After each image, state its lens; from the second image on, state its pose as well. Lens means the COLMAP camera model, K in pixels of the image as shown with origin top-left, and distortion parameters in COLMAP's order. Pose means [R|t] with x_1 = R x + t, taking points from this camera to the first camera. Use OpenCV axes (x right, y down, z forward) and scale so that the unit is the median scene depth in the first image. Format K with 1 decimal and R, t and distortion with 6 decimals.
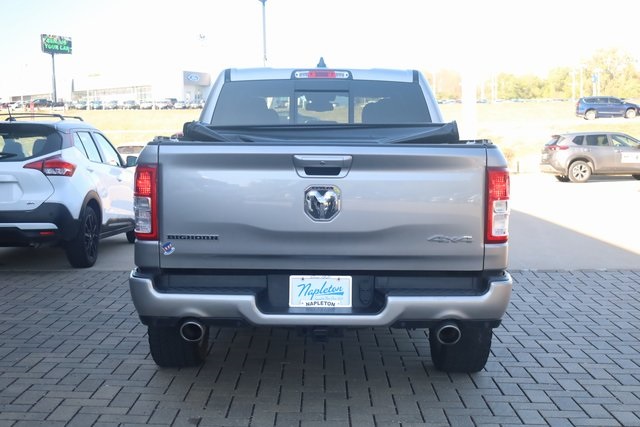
lens RADIAL K [[899.4, 0, 320.0], [0, 899.4, 213.5], [0, 0, 1]] dist [-0.087917, 0.020207]
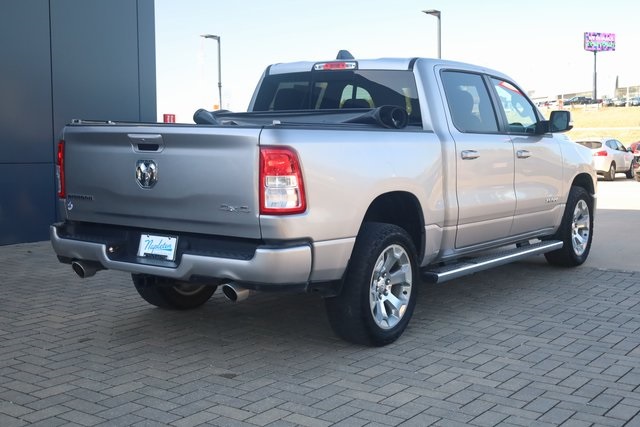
lens RADIAL K [[877.3, 0, 320.0], [0, 877.3, 213.5], [0, 0, 1]] dist [0.015397, 0.026215]
pose [[0.818198, 0.052536, -0.572532, 0.628446], [-0.050233, 0.998540, 0.019839, 0.005299], [0.572738, 0.012527, 0.819643, 0.113202]]
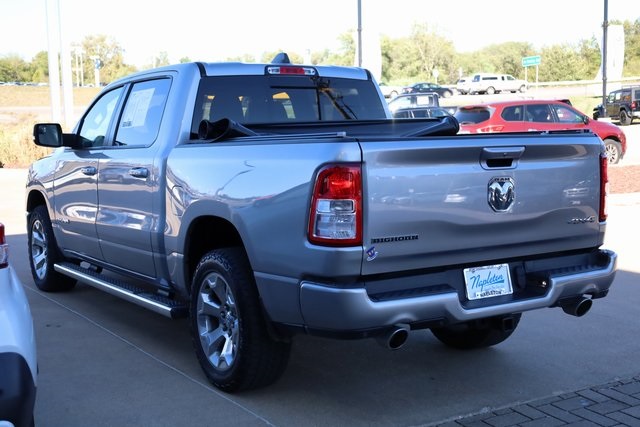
lens RADIAL K [[877.3, 0, 320.0], [0, 877.3, 213.5], [0, 0, 1]] dist [0.015397, 0.026215]
pose [[0.841830, -0.071376, 0.535002, -0.503970], [0.073457, 0.997146, 0.017447, -0.015727], [-0.534720, 0.024612, 0.844671, 0.190734]]
